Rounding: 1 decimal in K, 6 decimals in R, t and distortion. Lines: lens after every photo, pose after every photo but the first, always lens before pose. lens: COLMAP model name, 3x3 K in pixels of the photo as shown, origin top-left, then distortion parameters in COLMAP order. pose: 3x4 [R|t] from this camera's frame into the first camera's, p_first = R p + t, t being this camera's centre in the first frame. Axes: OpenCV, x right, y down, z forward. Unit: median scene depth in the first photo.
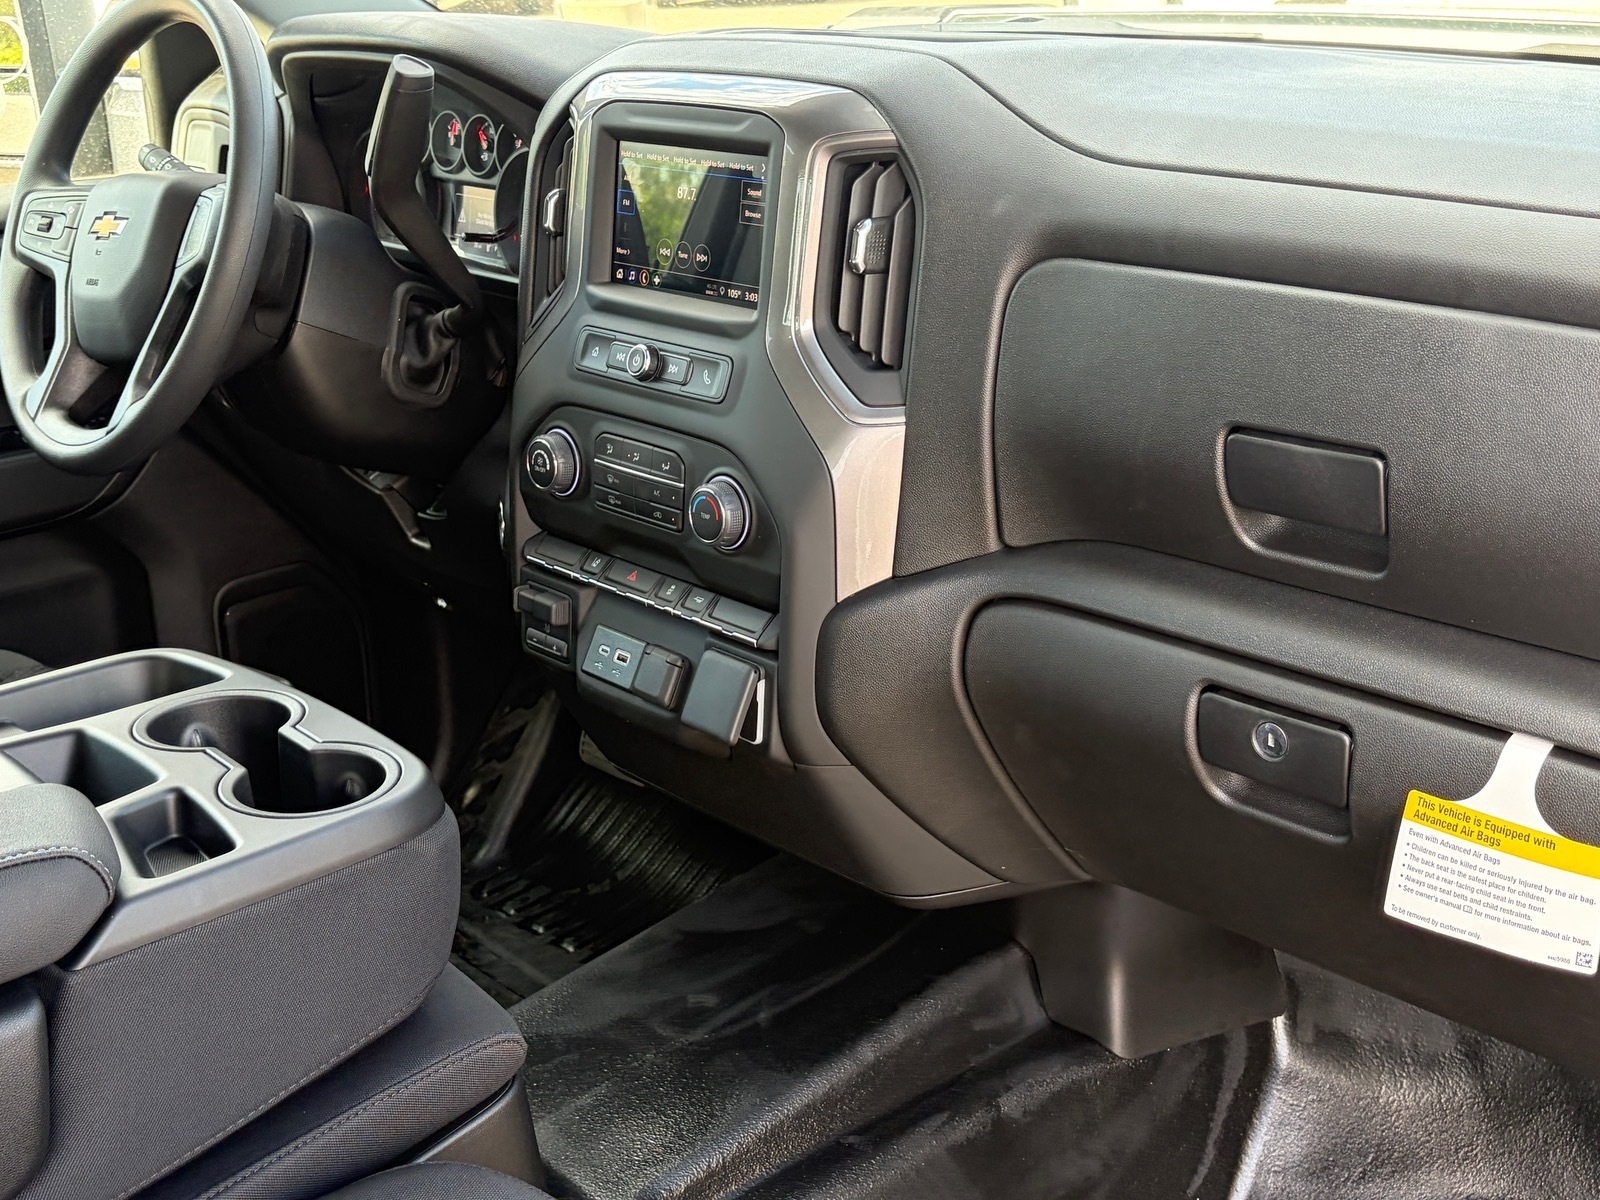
lens RADIAL K [[1956.9, 0, 800.0], [0, 1956.9, 600.0], [0, 0, 1]] dist [0.010854, -0.048824]
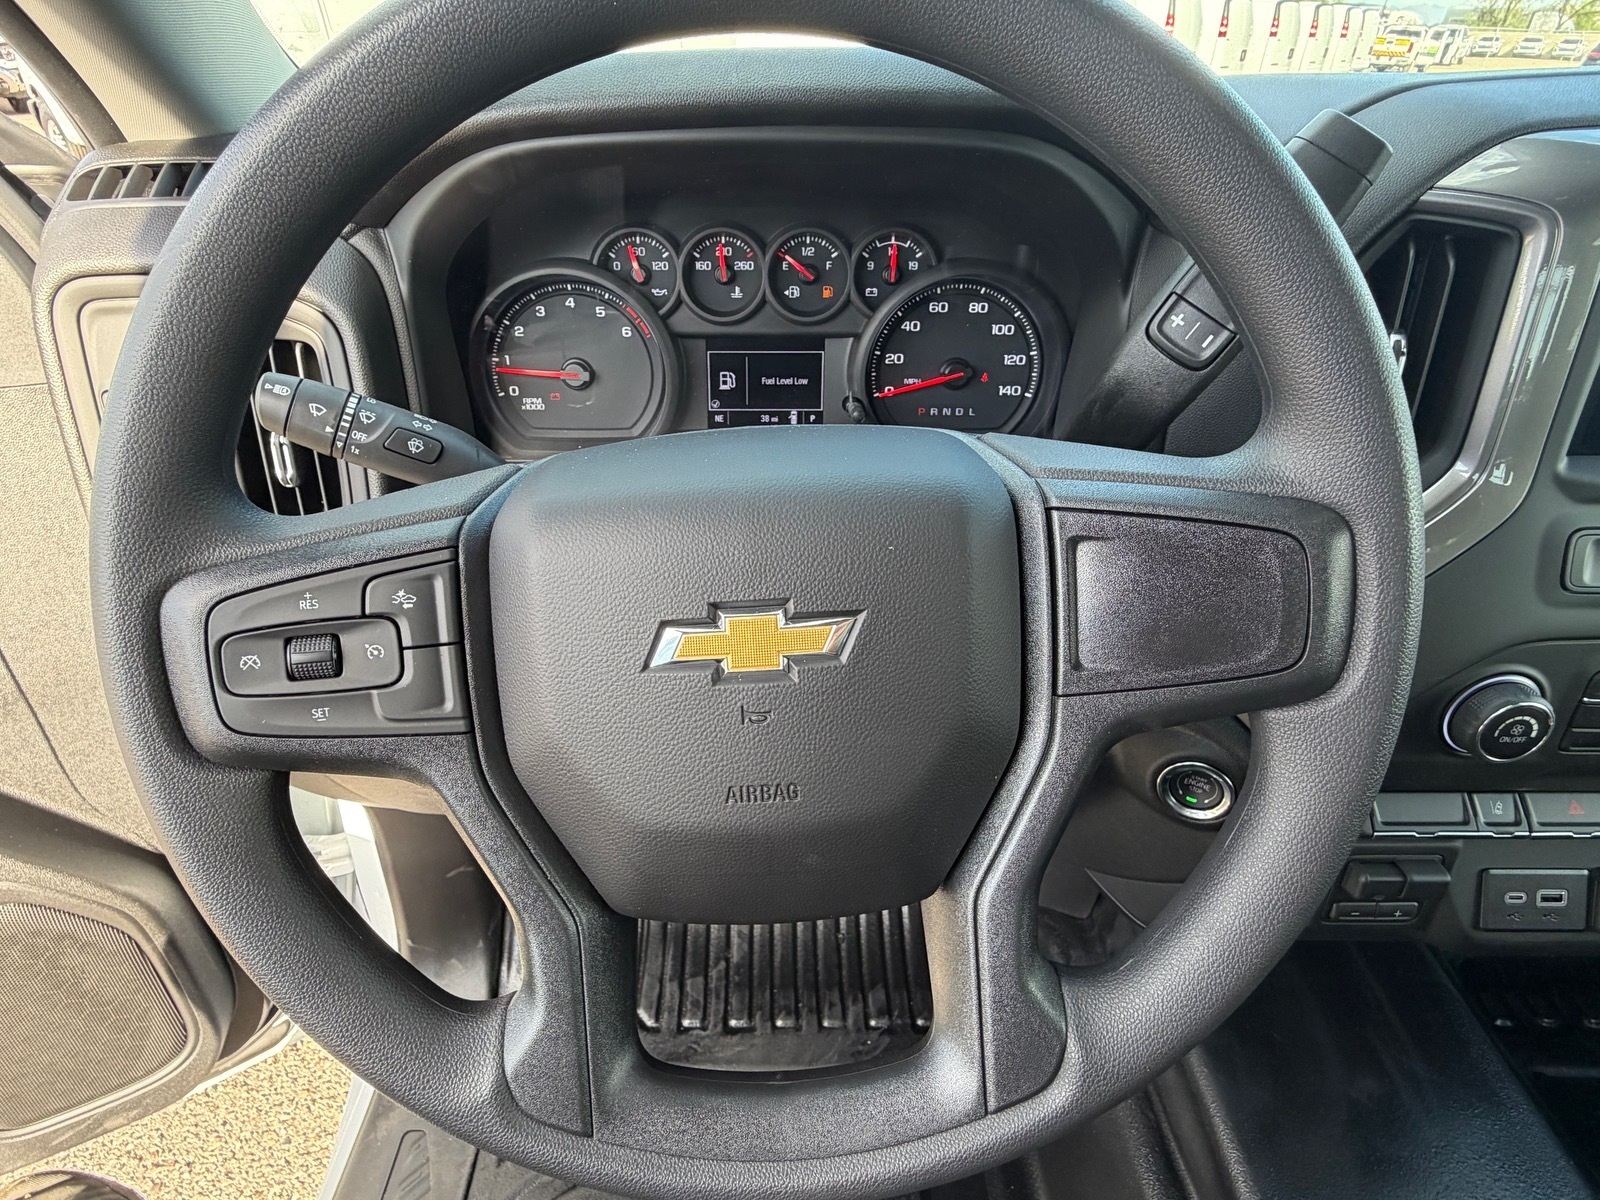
lens RADIAL K [[863.6, 0, 767.5], [0, 863.6, 600.3], [0, 0, 1]] dist [-0.002112, -0.000963]
pose [[0.680860, -0.371264, 0.631342, -0.523078], [0.231558, 0.926903, 0.295351, -0.283468], [-0.694846, -0.054900, 0.717060, 1.031603]]
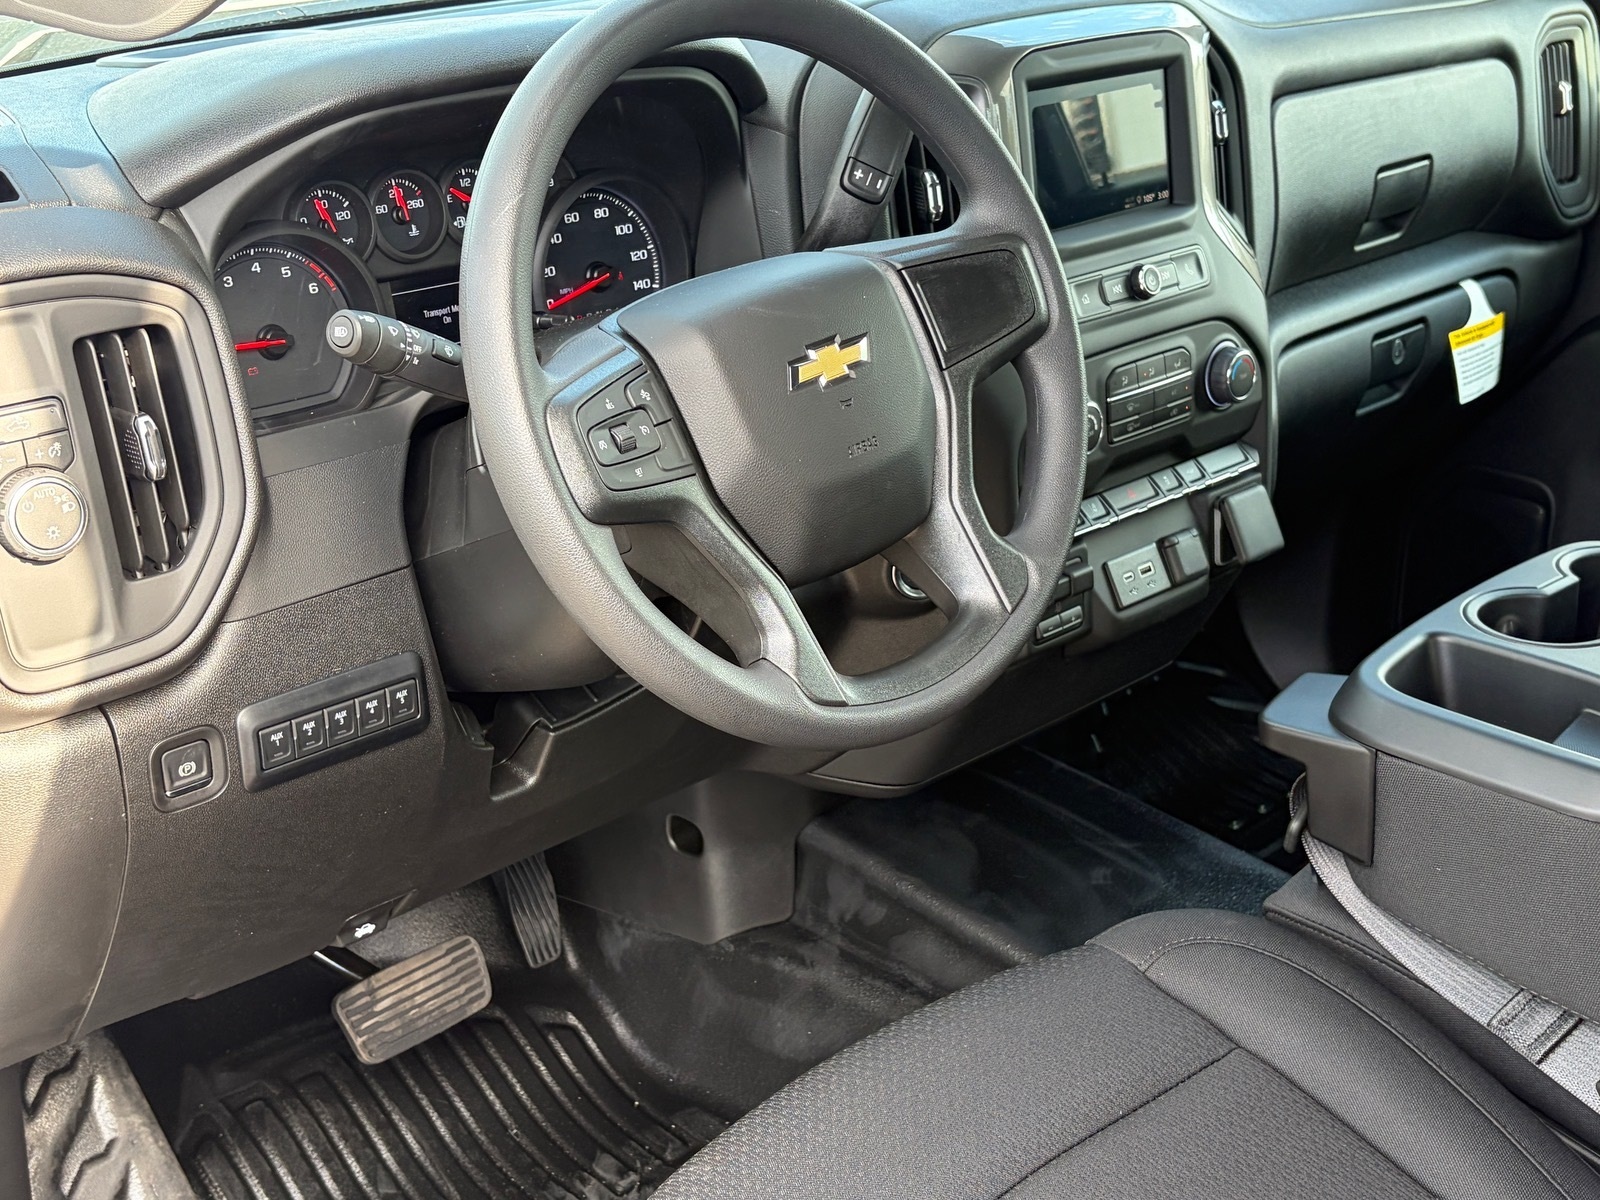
lens RADIAL K [[1928.0, 0, 800.0], [0, 1928.0, 600.0], [0, 0, 1]] dist [0.053878, -0.034106]
pose [[-0.024248, -0.352678, 0.935431, -1.119163], [0.345413, 0.875123, 0.338894, -0.391605], [-0.938138, 0.331327, 0.100599, 1.135852]]
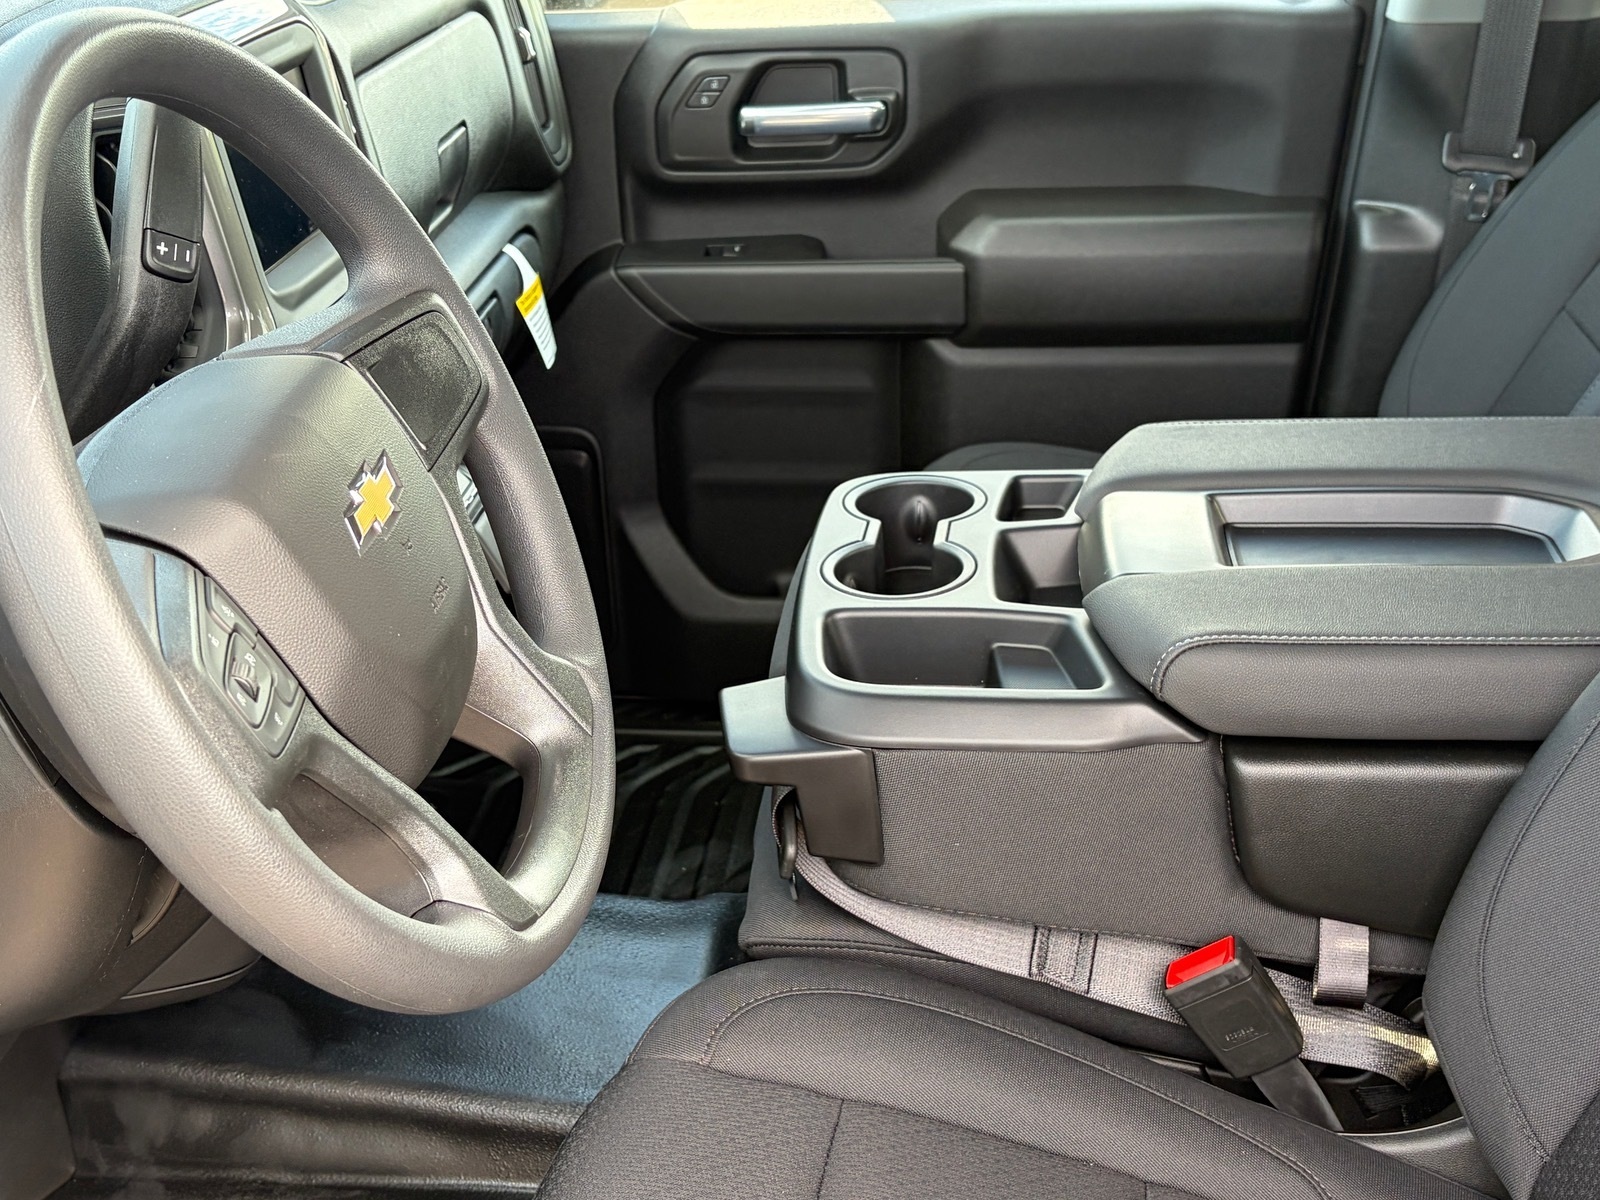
lens RADIAL K [[1956.9, 0, 800.0], [0, 1956.9, 600.0], [0, 0, 1]] dist [0.010854, -0.048824]
pose [[-0.660579, -0.269265, 0.700808, -0.892114], [0.292431, 0.767459, 0.570518, -0.481635], [-0.691462, 0.581810, -0.428225, 1.339577]]
